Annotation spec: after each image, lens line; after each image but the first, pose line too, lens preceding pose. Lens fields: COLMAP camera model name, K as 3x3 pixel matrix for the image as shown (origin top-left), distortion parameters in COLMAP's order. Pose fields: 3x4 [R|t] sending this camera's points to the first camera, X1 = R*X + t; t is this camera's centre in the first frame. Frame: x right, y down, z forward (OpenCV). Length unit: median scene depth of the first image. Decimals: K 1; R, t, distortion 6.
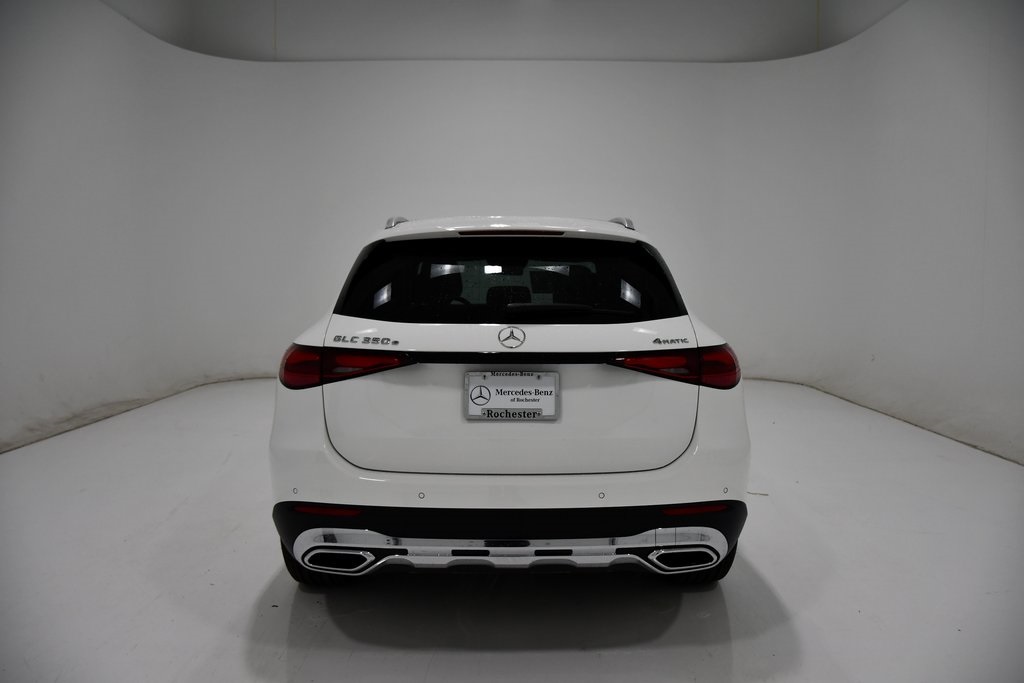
lens RADIAL K [[782.5, 0, 540.1], [0, 782.5, 342.8], [0, 0, 1]] dist [-0.147154, 0.067950]
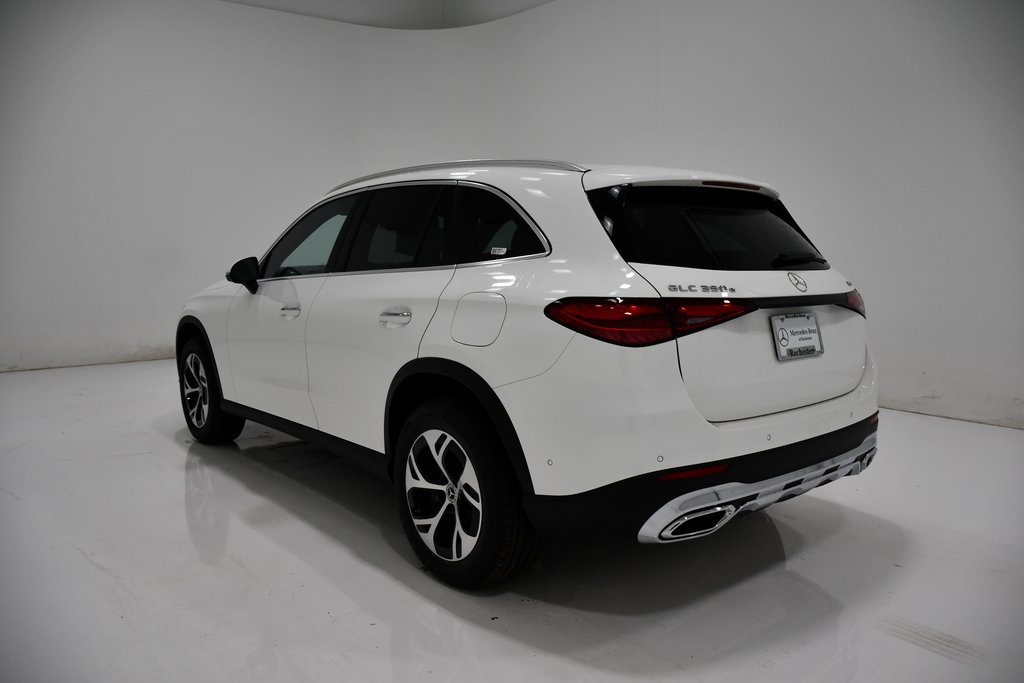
lens RADIAL K [[782.5, 0, 540.1], [0, 782.5, 342.8], [0, 0, 1]] dist [-0.147154, 0.067950]
pose [[0.774548, -0.071864, 0.628419, -0.990983], [0.046044, 0.997295, 0.057295, -0.000952], [-0.630837, -0.015443, 0.775762, 0.384896]]
